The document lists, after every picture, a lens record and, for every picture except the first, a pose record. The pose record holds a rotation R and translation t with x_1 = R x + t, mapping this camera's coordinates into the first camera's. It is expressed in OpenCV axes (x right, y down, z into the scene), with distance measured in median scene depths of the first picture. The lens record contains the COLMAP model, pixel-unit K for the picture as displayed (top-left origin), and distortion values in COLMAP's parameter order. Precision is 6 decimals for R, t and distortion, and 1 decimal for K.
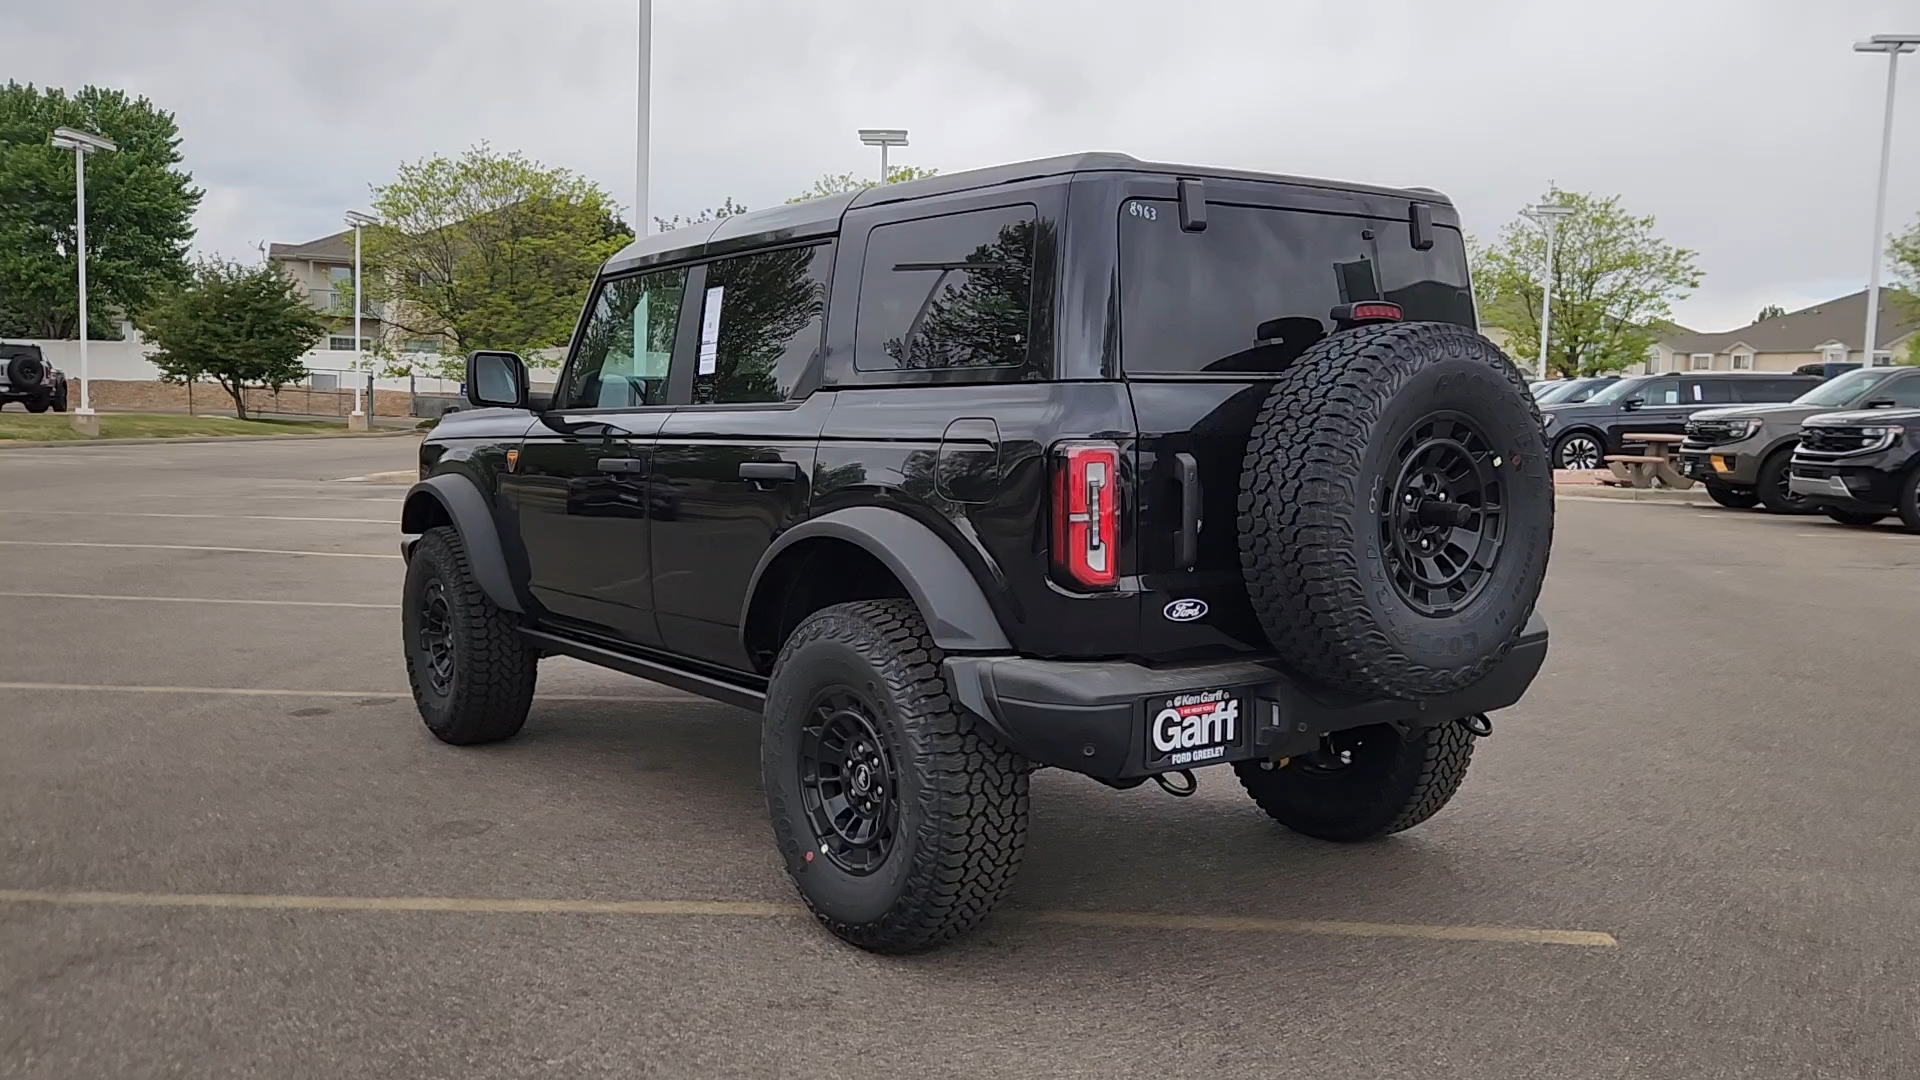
lens RADIAL K [[1629.3, 0, 954.1], [0, 1629.3, 544.1], [0, 0, 1]] dist [0.033464, -0.017608]
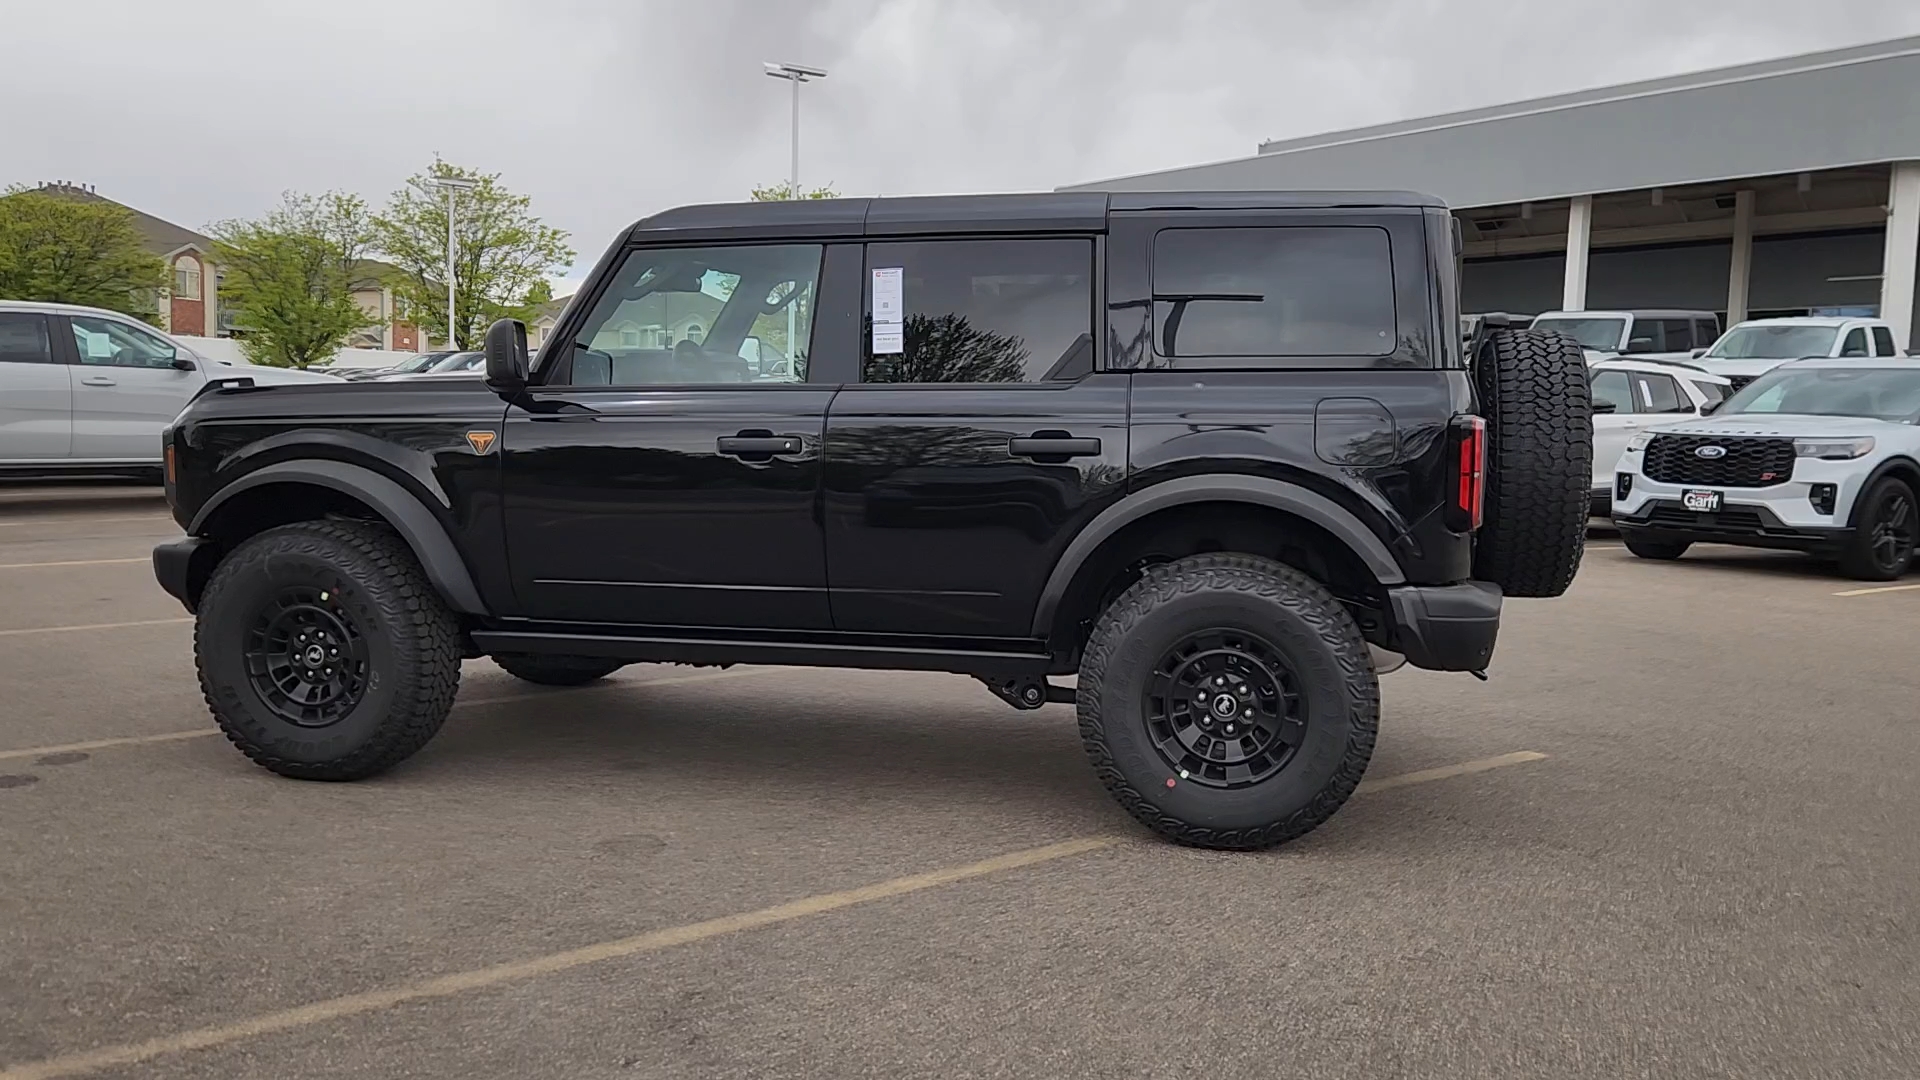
lens RADIAL K [[1629.3, 0, 954.4], [0, 1629.3, 543.3], [0, 0, 1]] dist [0.033464, -0.017608]
pose [[0.755997, -0.060052, 0.651815, -0.906215], [0.047069, 0.998192, 0.037372, -0.024728], [-0.652881, 0.002427, 0.757457, 0.227429]]
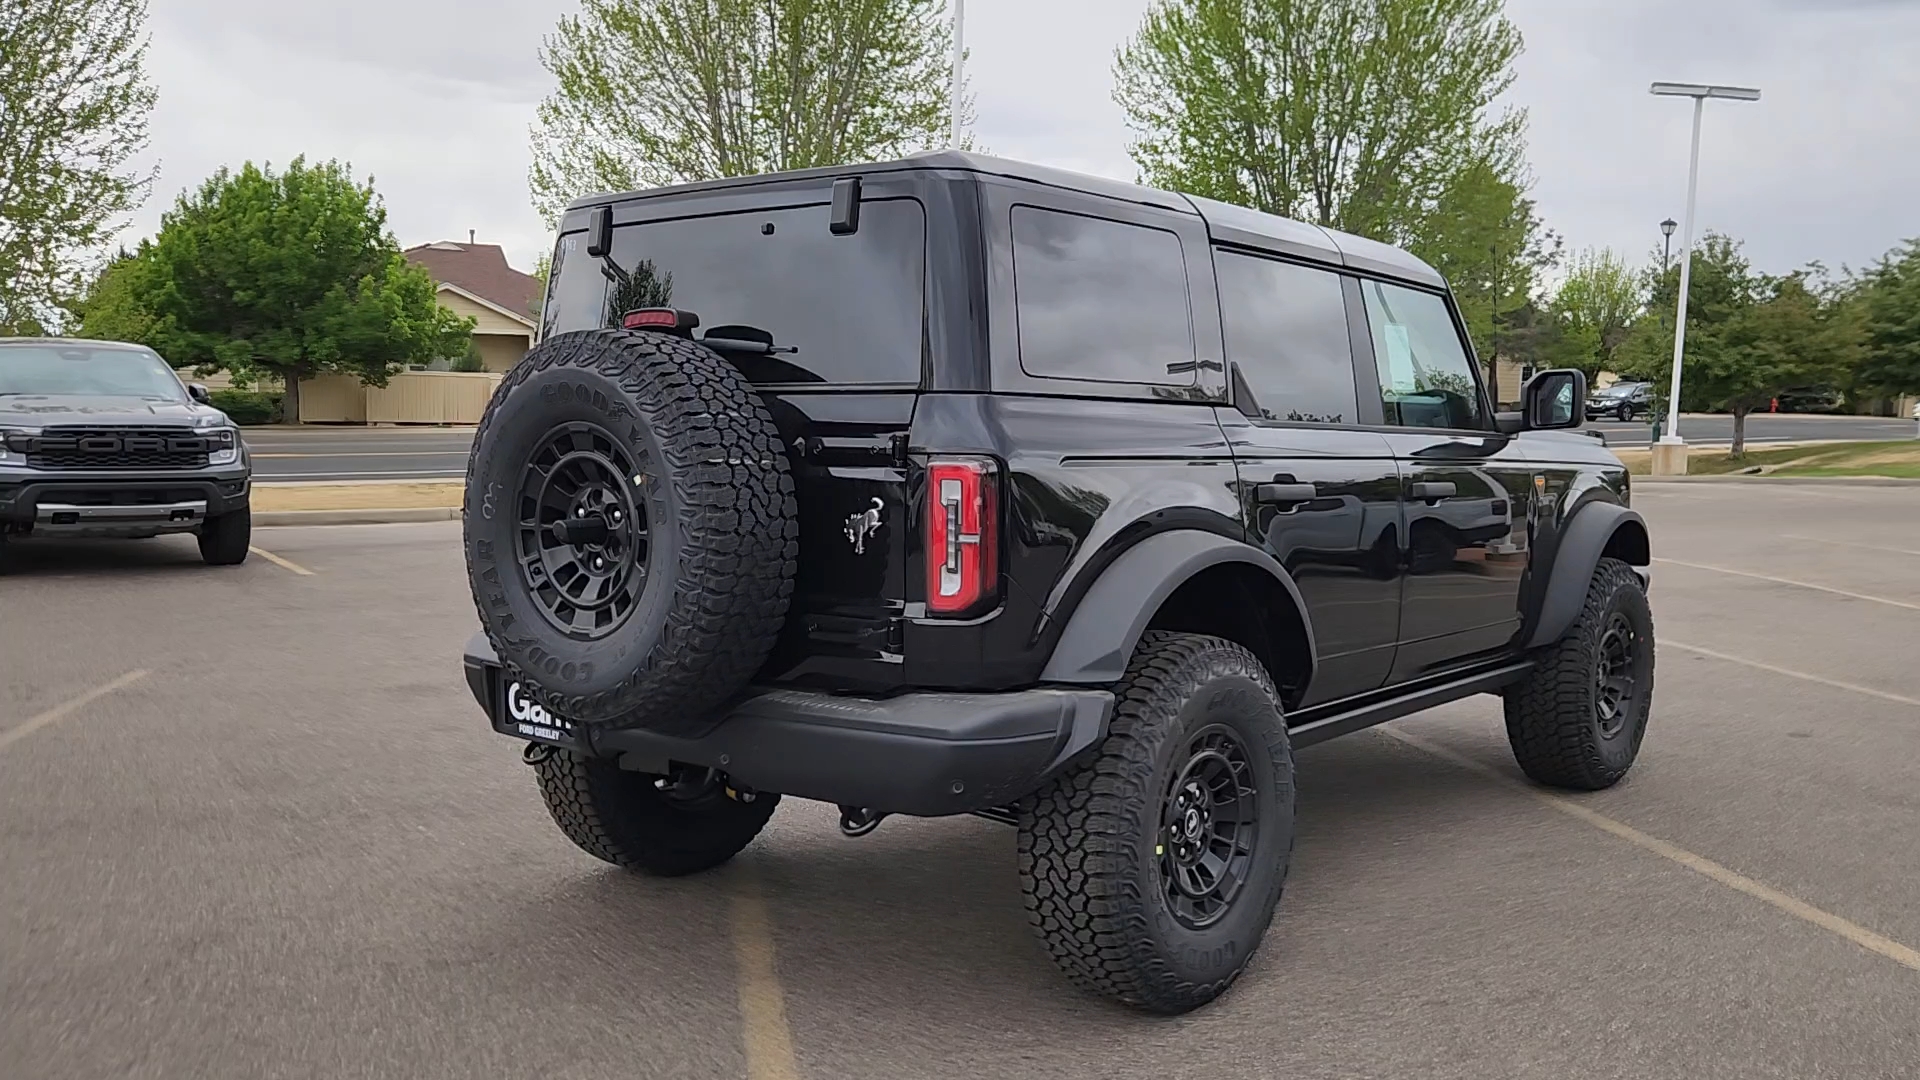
lens RADIAL K [[1629.3, 0, 951.3], [0, 1629.3, 548.0], [0, 0, 1]] dist [0.033464, -0.017608]
pose [[0.256759, 0.076508, -0.963442, 1.099428], [-0.095344, 0.994004, 0.053526, -0.069342], [0.961761, 0.078115, 0.262515, 0.832721]]
